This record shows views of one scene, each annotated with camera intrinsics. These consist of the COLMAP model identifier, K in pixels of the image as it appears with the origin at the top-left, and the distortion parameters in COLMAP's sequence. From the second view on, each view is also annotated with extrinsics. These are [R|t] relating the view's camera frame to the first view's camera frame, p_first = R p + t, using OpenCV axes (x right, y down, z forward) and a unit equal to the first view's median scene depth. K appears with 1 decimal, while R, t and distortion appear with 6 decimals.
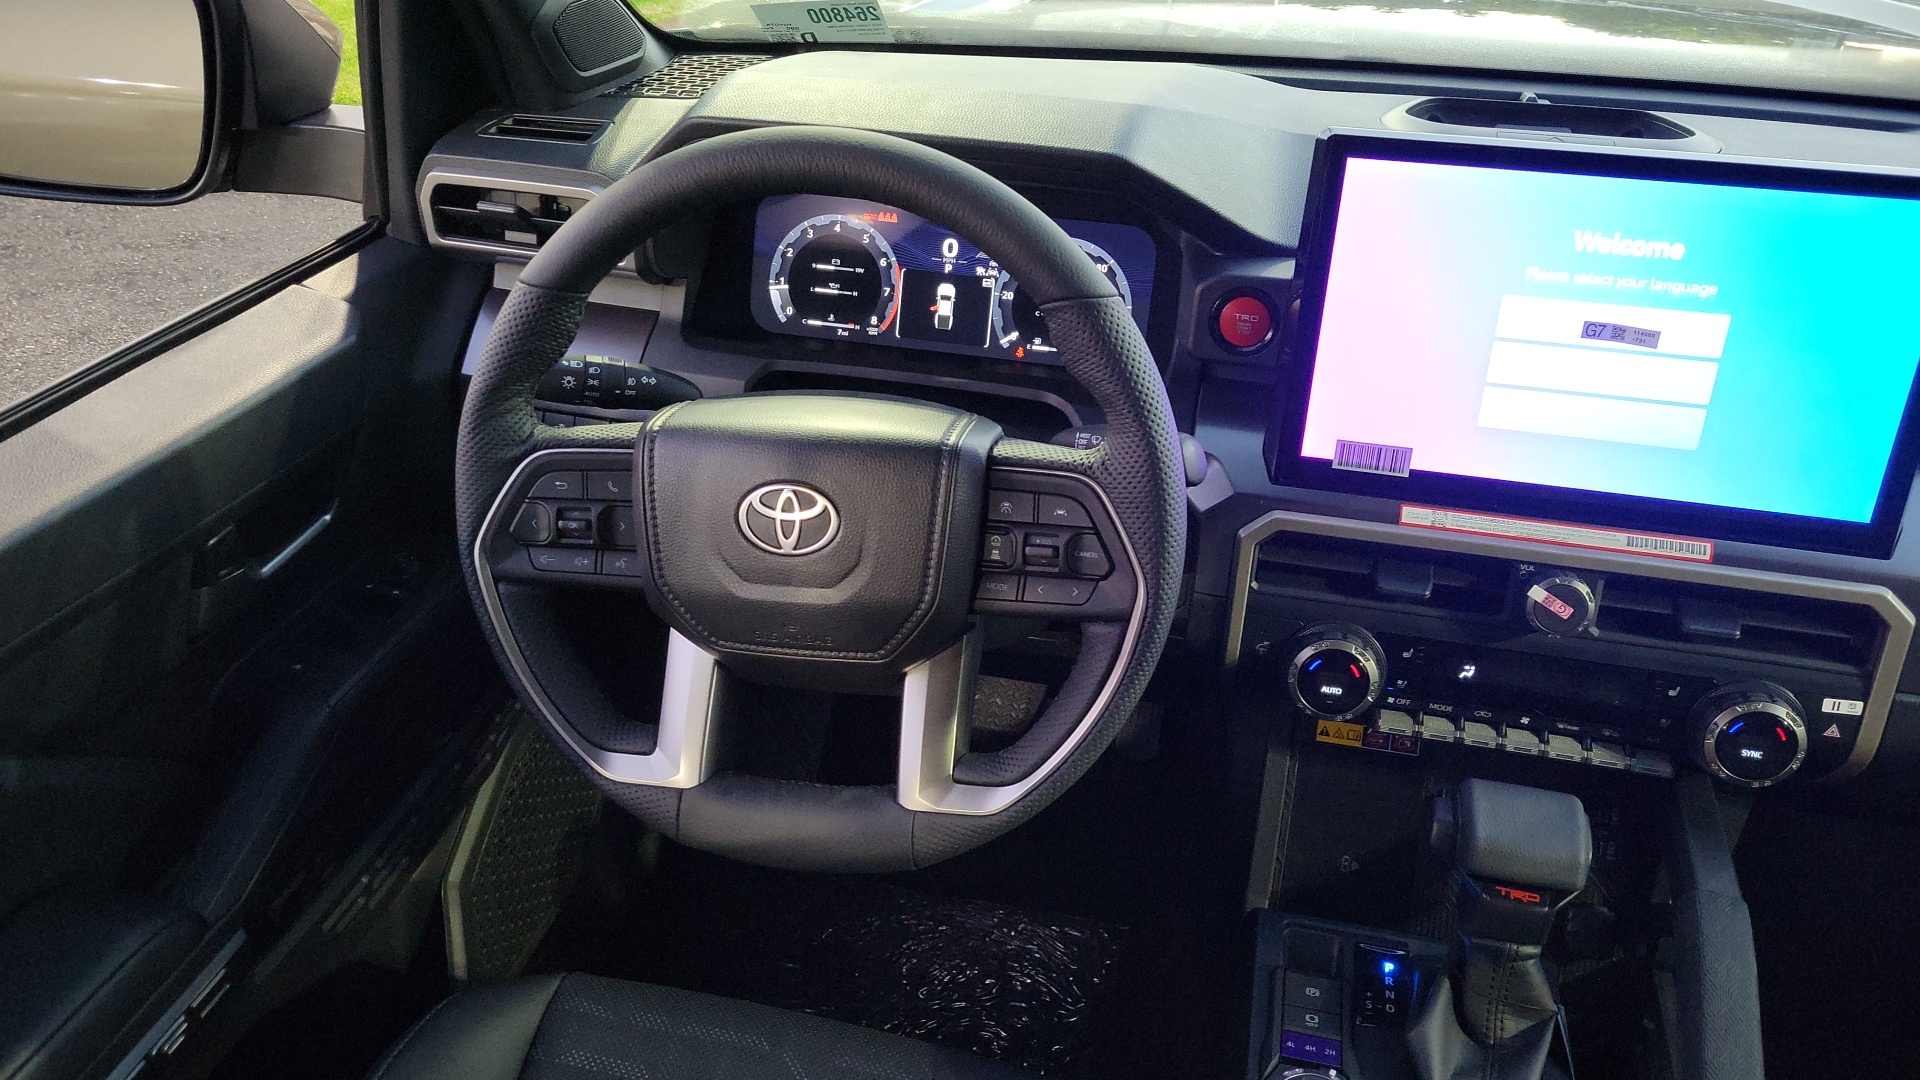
lens RADIAL K [[1460.5, 0, 946.7], [0, 1460.5, 542.3], [0, 0, 1]] dist [0.048299, -0.037231]
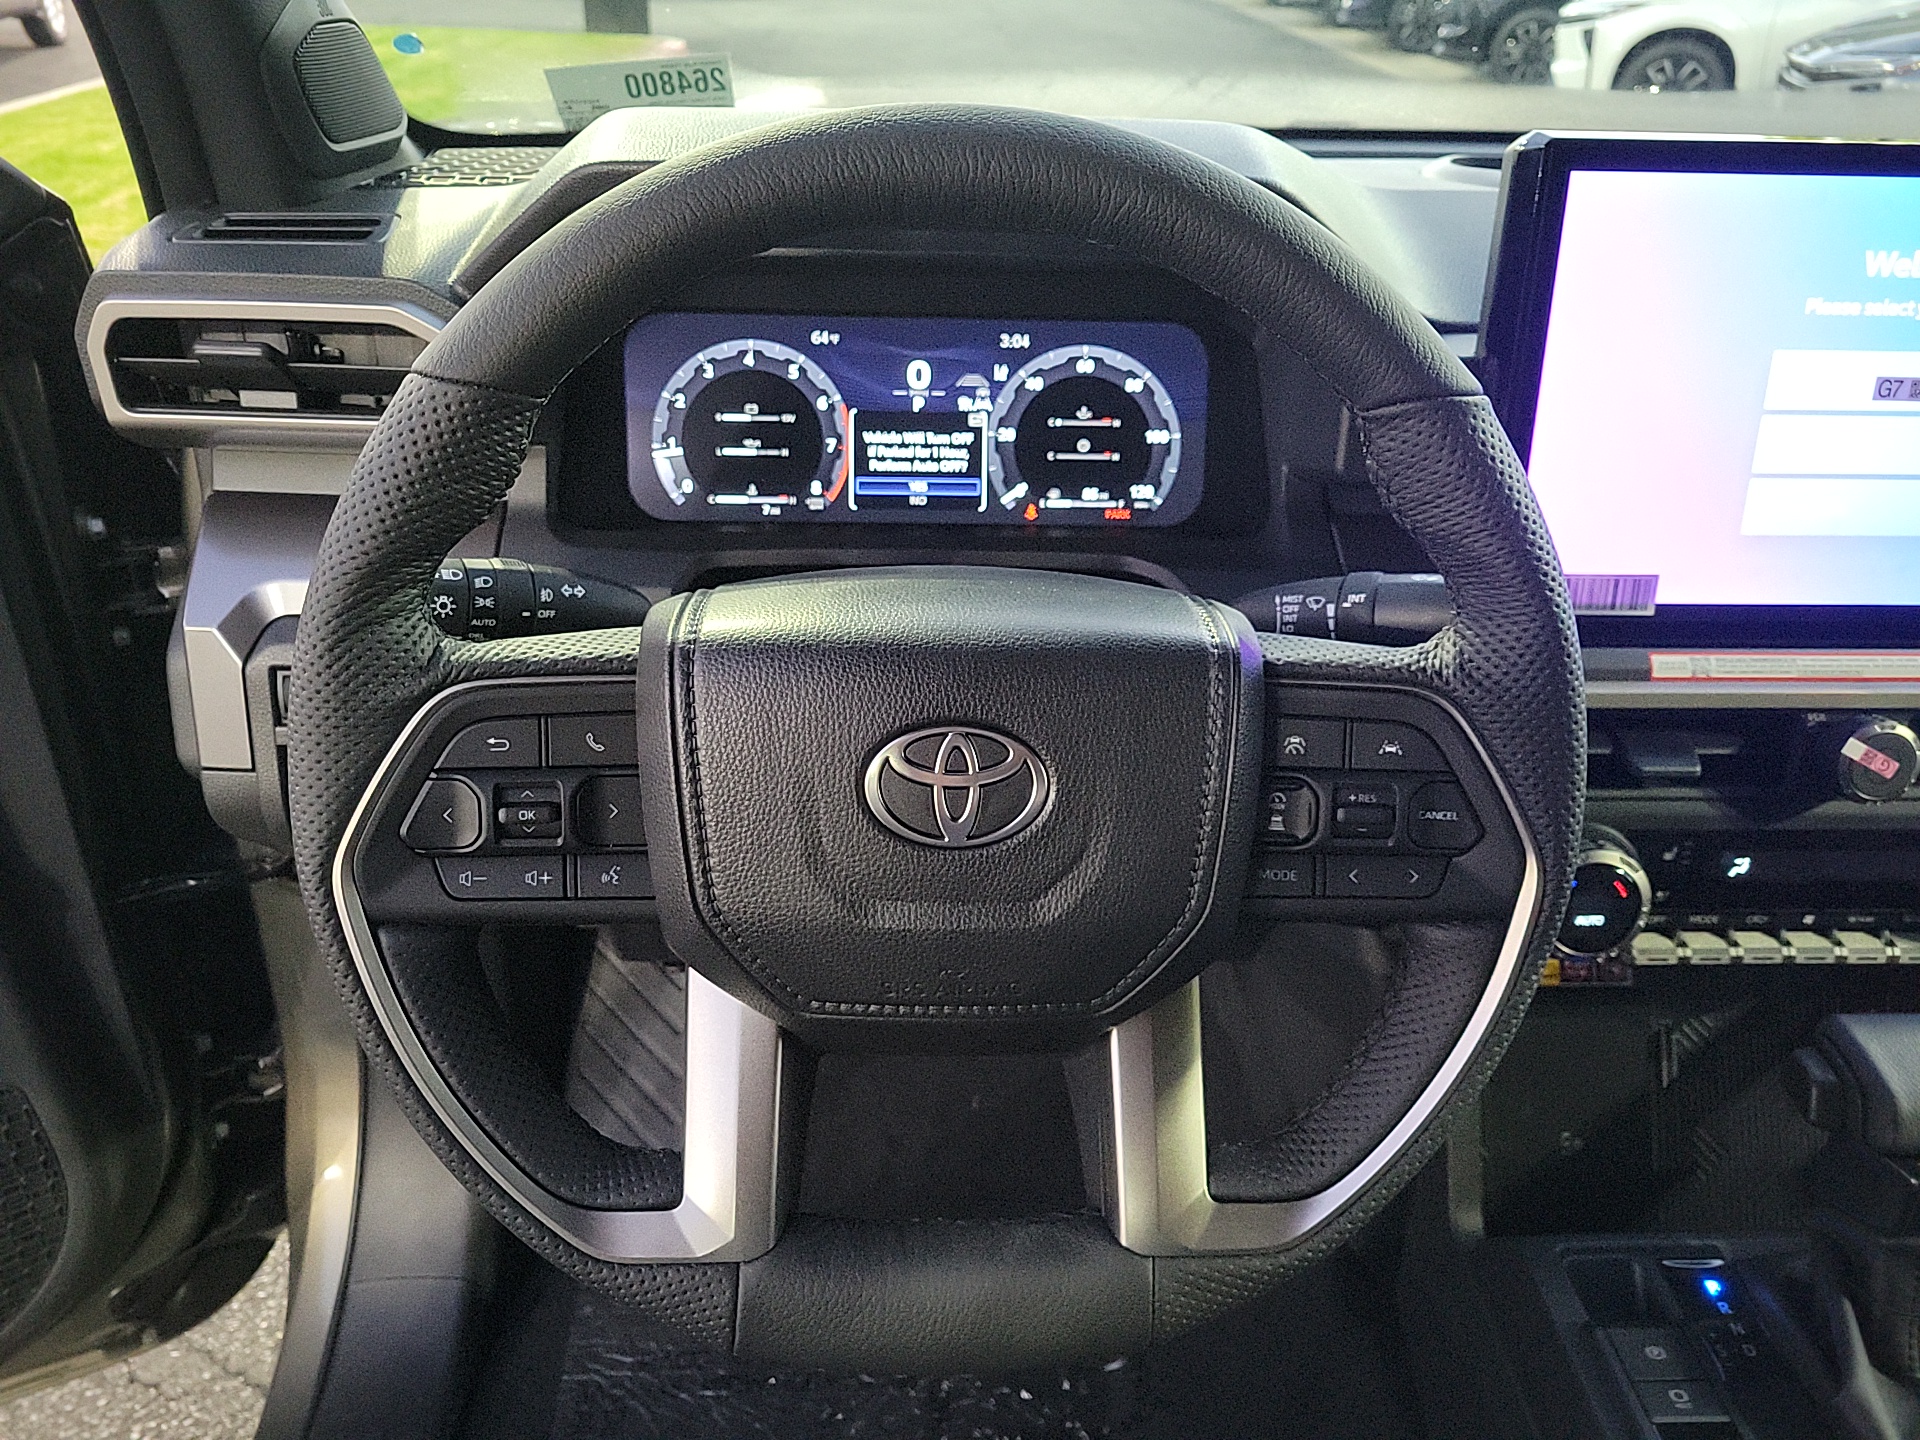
lens RADIAL K [[1481.3, 0, 963.3], [0, 1481.3, 716.6], [0, 0, 1]] dist [0.020049, -0.010080]
pose [[0.961426, -0.124619, 0.245214, -0.201682], [0.132942, 0.990967, -0.017620, -0.026598], [-0.240803, 0.049539, 0.969309, 0.364293]]
